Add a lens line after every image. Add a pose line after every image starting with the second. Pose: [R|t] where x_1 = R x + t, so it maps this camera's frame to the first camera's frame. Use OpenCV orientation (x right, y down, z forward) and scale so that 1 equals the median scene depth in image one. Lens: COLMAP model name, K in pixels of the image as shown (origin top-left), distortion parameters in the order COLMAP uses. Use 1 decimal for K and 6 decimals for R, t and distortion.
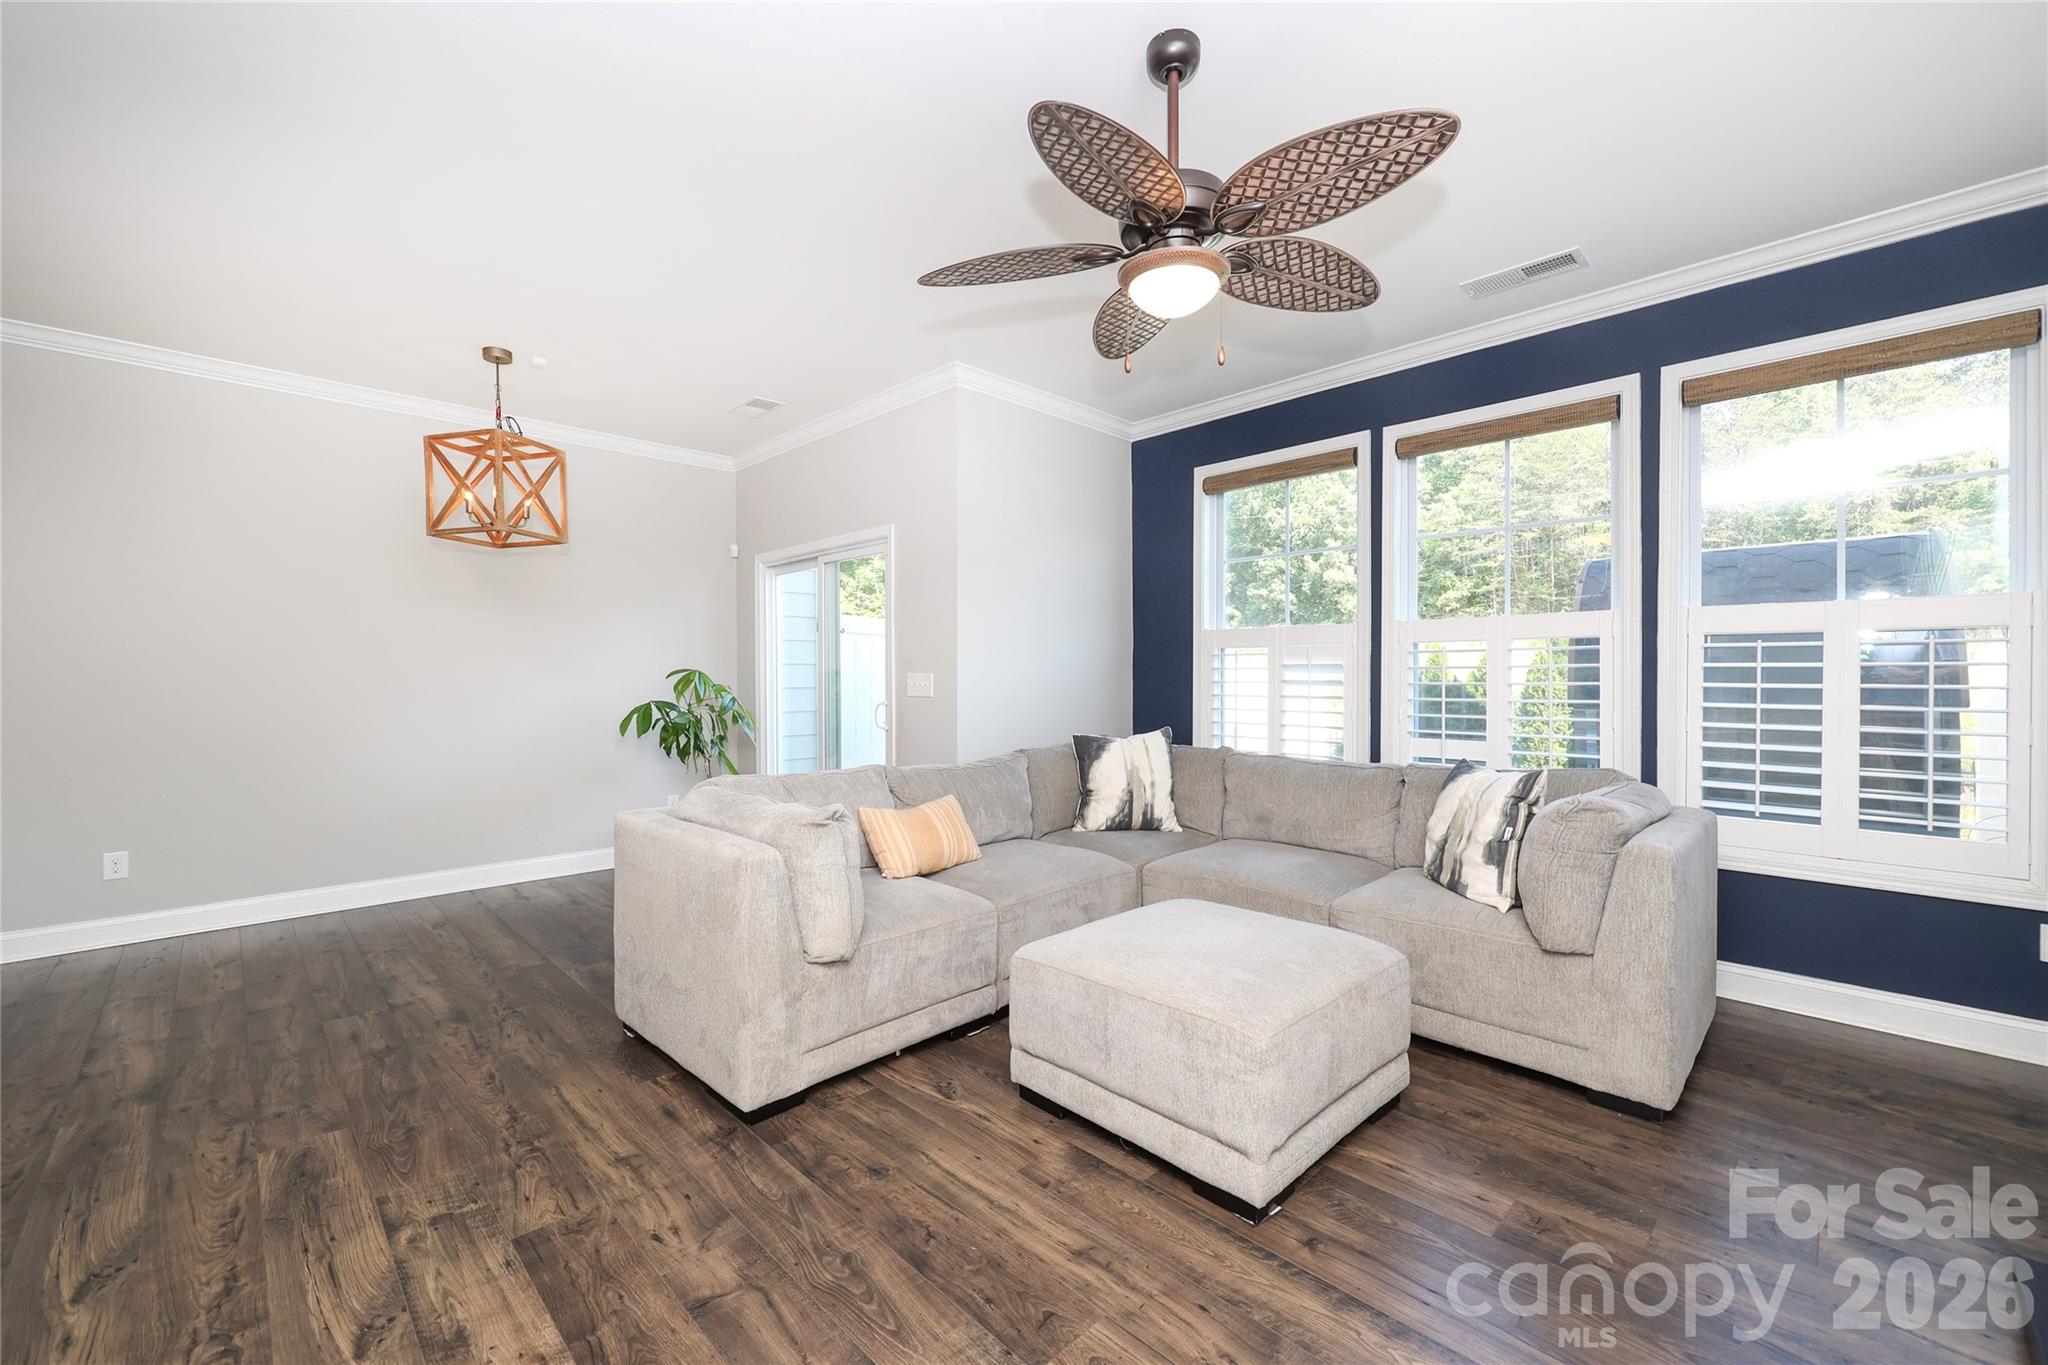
lens RADIAL K [[824.7, 0, 1018.9], [0, 824.7, 684.8], [0, 0, 1]] dist [0.000835, -0.000279]
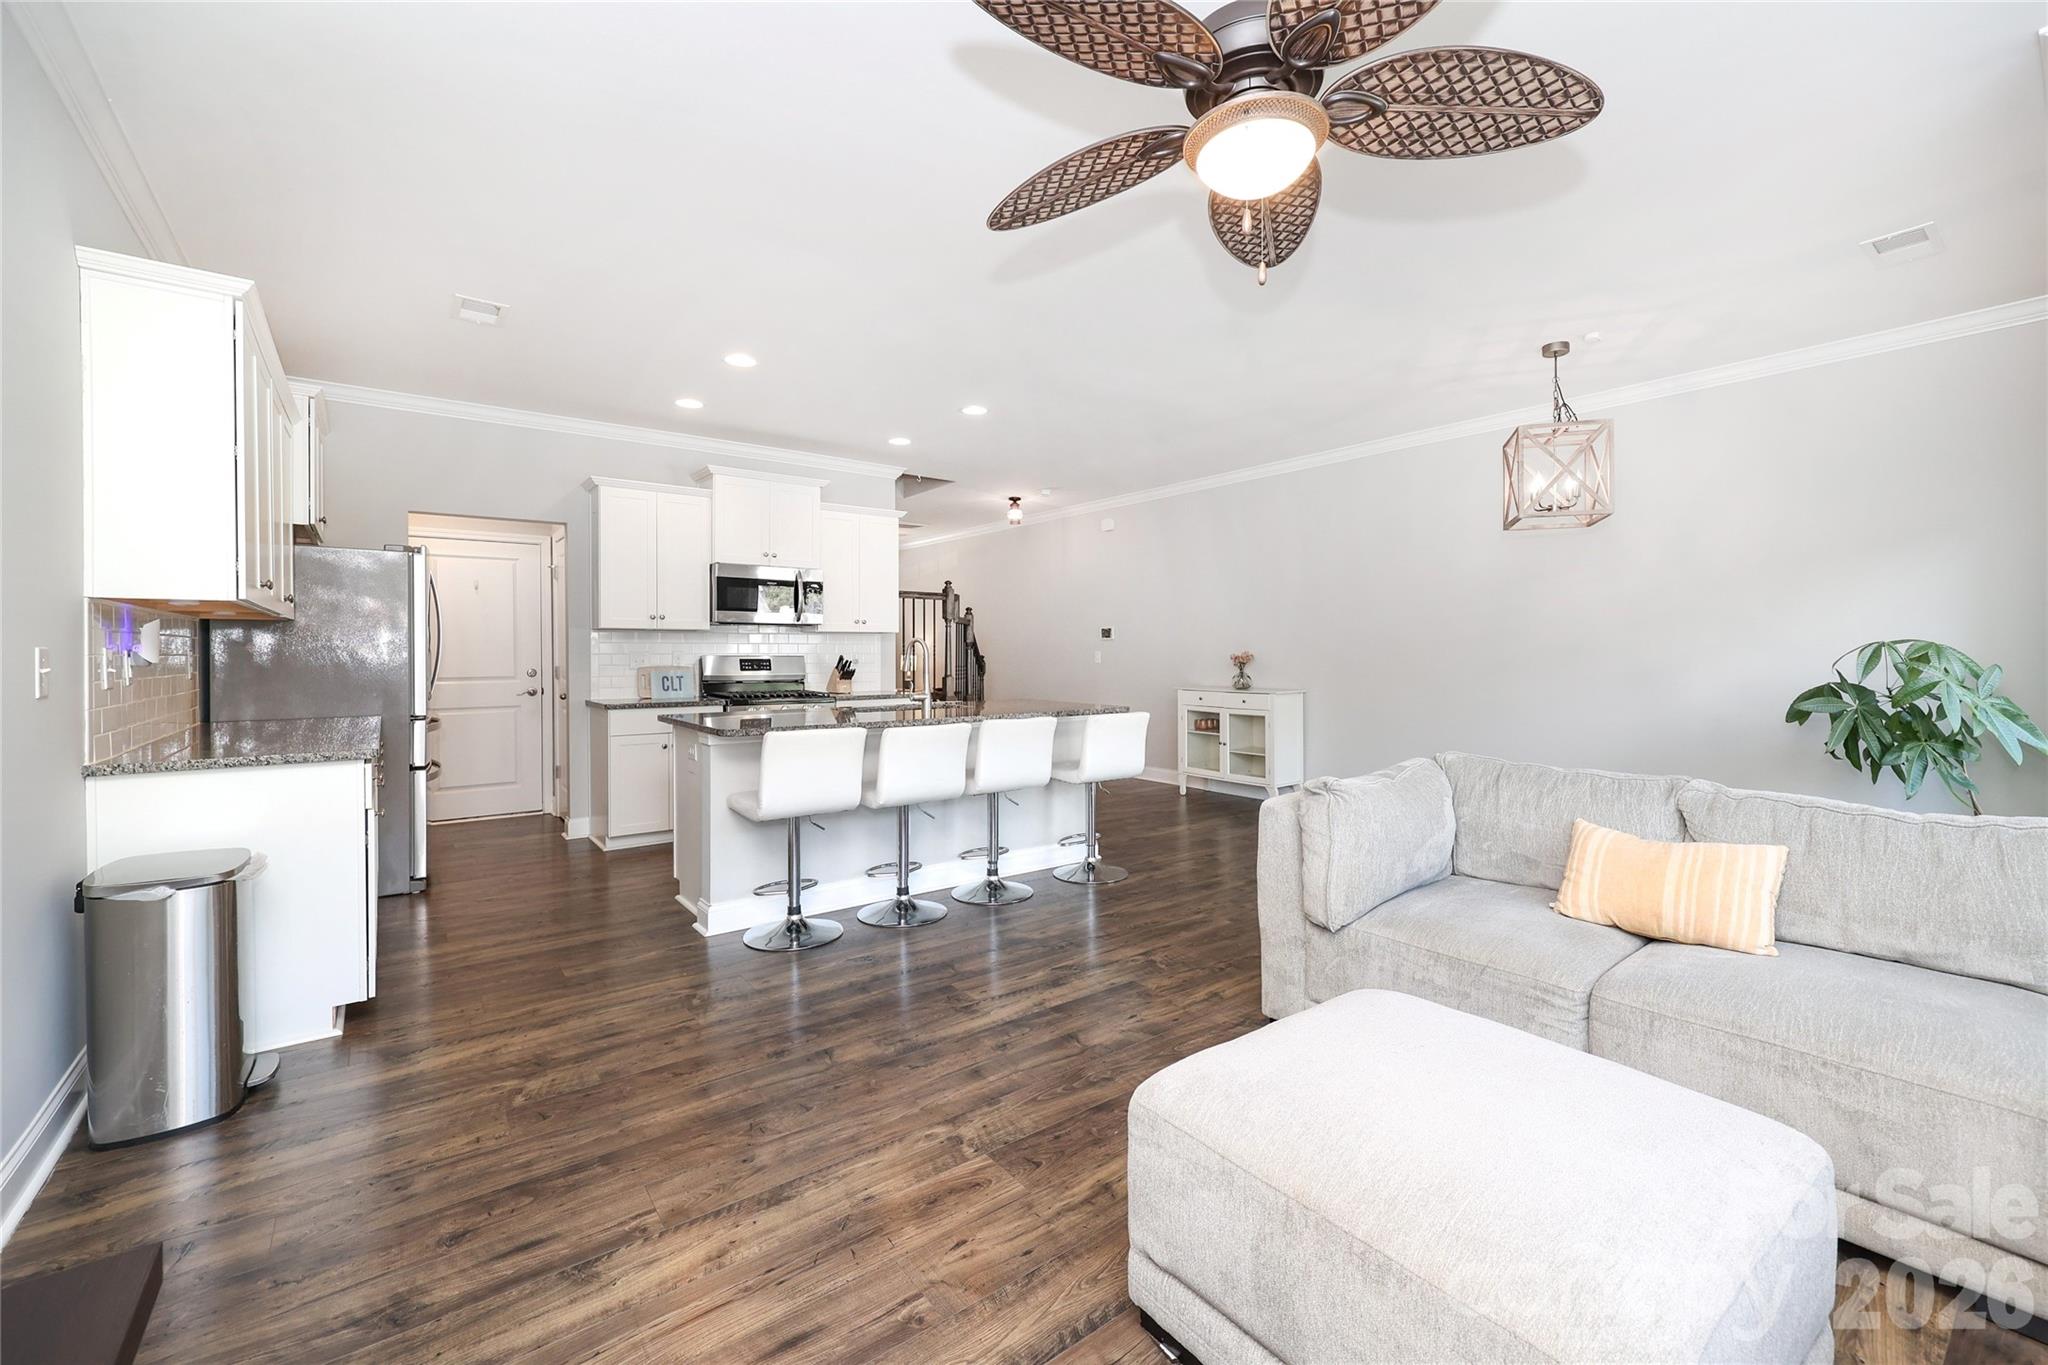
lens RADIAL K [[826.4, 0, 1073.1], [0, 826.4, 724.3], [0, 0, 1]] dist [0.000366, 0.000020]
pose [[-0.064180, 0.089340, -0.993931, 0.731044], [-0.011953, 0.995844, 0.090283, -0.012770], [0.997867, 0.017675, -0.062845, 0.667068]]
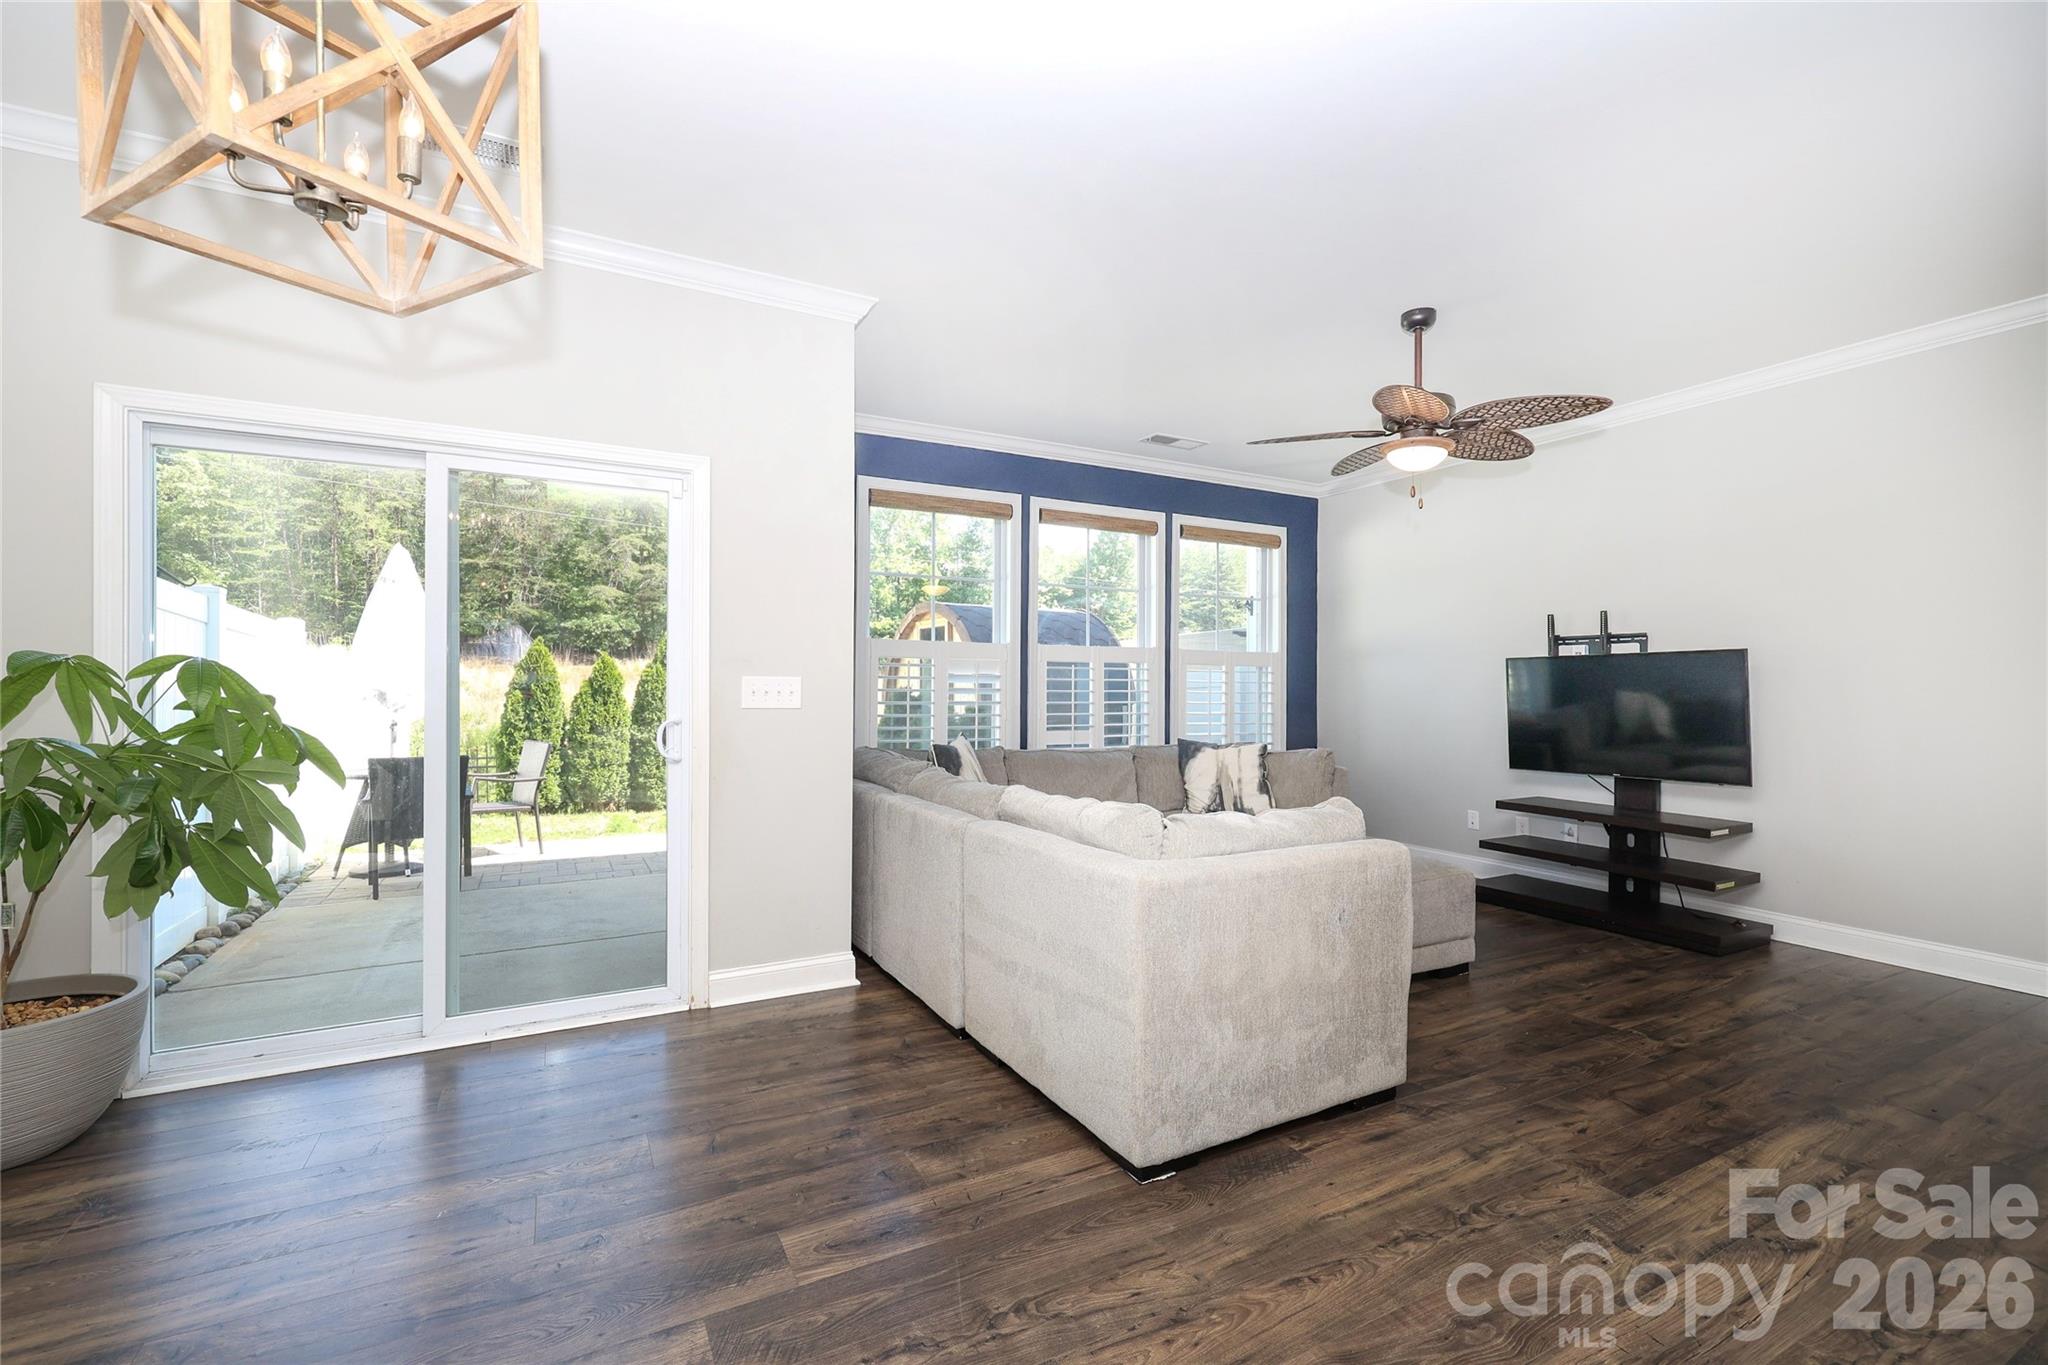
lens RADIAL K [[852.4, 0, 985.2], [0, 852.4, 686.5], [0, 0, 1]] dist [-0.000261, -0.000183]
pose [[0.311291, 0.005487, 0.950299, -1.335555], [0.003995, 0.999967, -0.007082, 0.000881], [-0.950306, 0.006001, 0.311259, 0.994025]]
